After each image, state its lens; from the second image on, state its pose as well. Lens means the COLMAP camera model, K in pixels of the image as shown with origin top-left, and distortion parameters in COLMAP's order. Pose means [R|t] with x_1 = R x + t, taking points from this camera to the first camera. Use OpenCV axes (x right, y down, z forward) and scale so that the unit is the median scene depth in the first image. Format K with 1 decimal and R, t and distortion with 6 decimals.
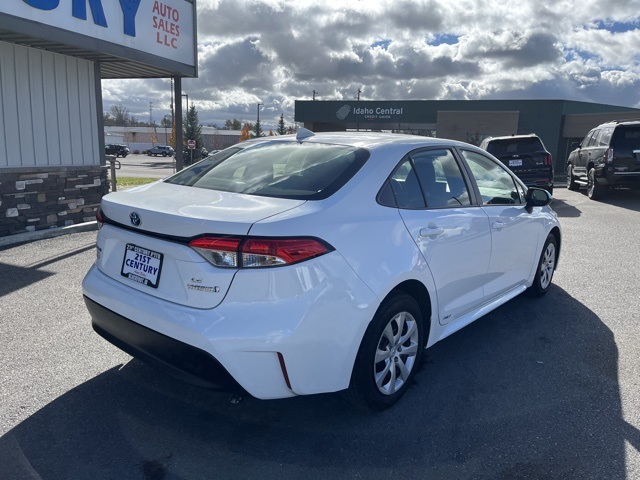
lens RADIAL K [[484.1, 0, 325.6], [0, 484.1, 237.8], [0, 0, 1]] dist [0.069962, -0.096257]
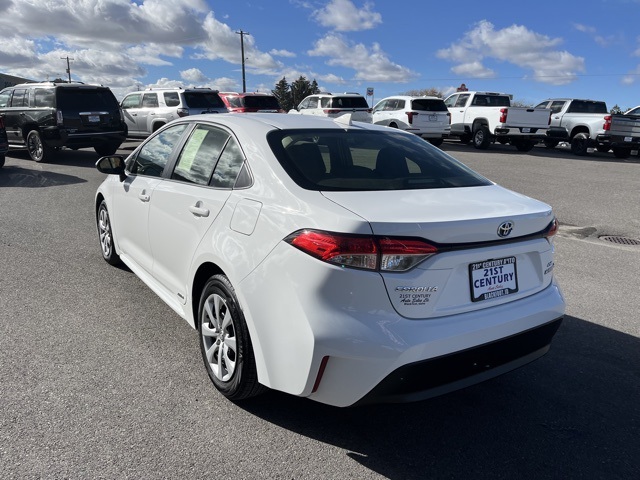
lens RADIAL K [[484.1, 0, 322.0], [0, 484.1, 239.6], [0, 0, 1]] dist [0.069962, -0.096257]
pose [[0.298752, -0.235057, 0.924930, -1.255745], [0.147536, 0.968916, 0.198581, -0.234880], [-0.942858, 0.077134, 0.324145, 0.968656]]
